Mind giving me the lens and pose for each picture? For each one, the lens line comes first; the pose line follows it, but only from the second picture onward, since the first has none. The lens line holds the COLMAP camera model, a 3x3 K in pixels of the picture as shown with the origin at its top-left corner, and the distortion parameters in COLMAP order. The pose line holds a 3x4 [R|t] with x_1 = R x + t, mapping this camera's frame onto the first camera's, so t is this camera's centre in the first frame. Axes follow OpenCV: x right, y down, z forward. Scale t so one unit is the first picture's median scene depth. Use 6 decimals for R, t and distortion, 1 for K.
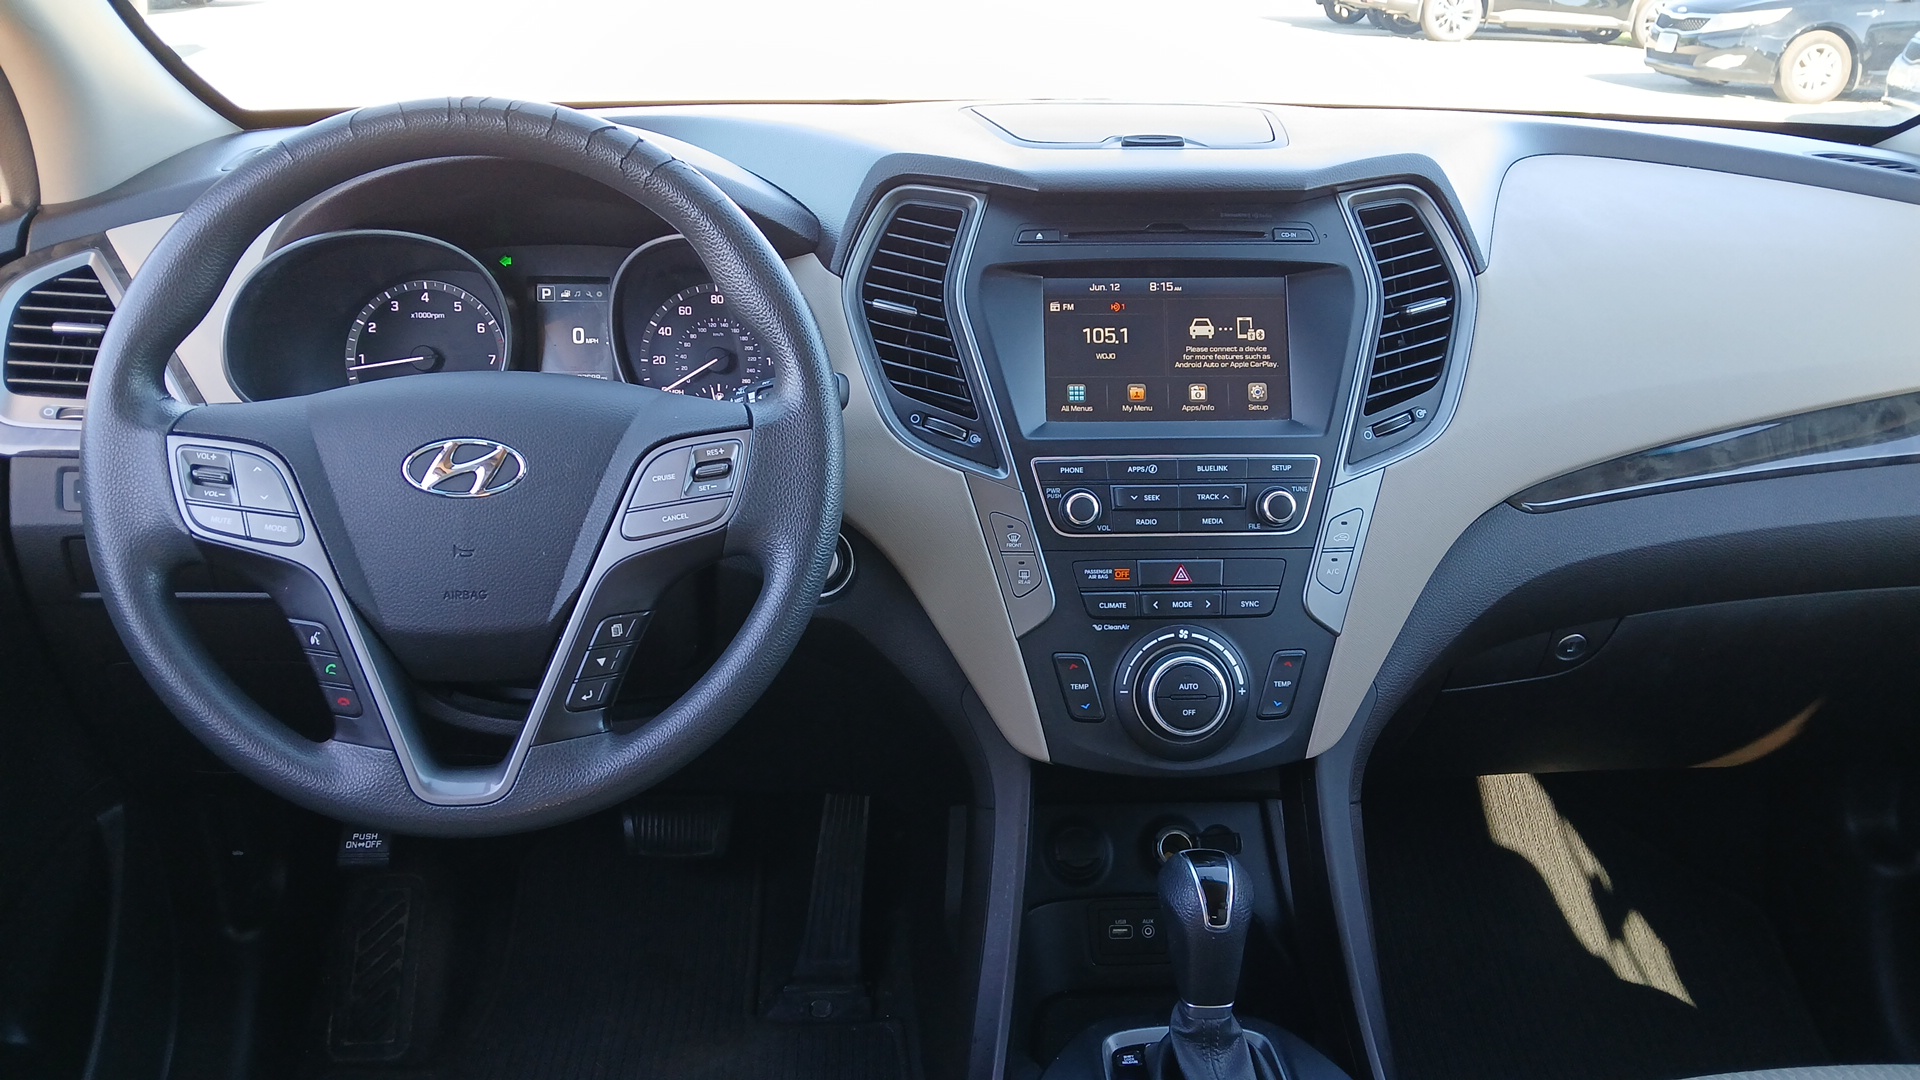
lens RADIAL K [[1521.1, 0, 957.9], [0, 1521.1, 552.5], [0, 0, 1]] dist [0.083662, -0.137540]
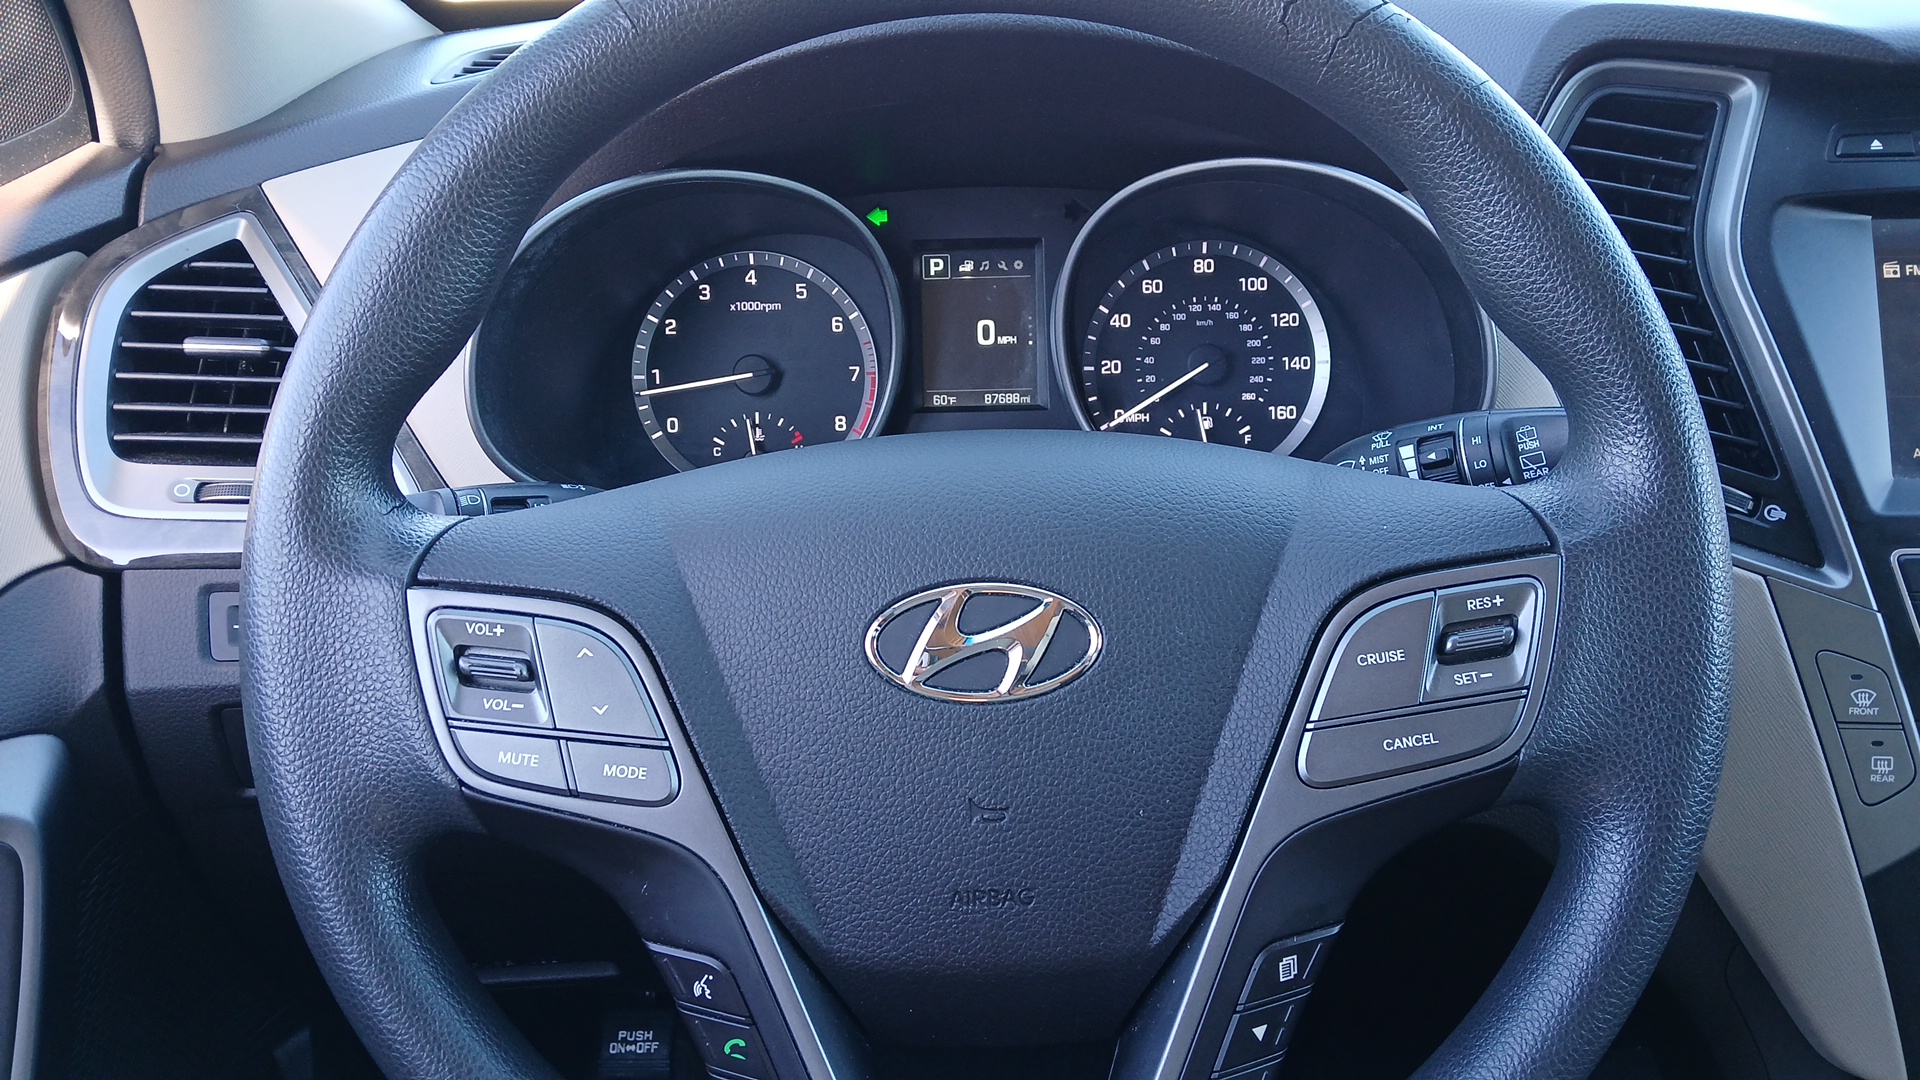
lens RADIAL K [[1521.1, 0, 965.3], [0, 1521.1, 555.4], [0, 0, 1]] dist [0.083662, -0.137540]
pose [[0.997382, -0.009173, -0.071723, -0.238457], [0.012174, 0.999064, 0.041515, -0.085087], [0.071275, -0.042280, 0.996560, 0.414113]]
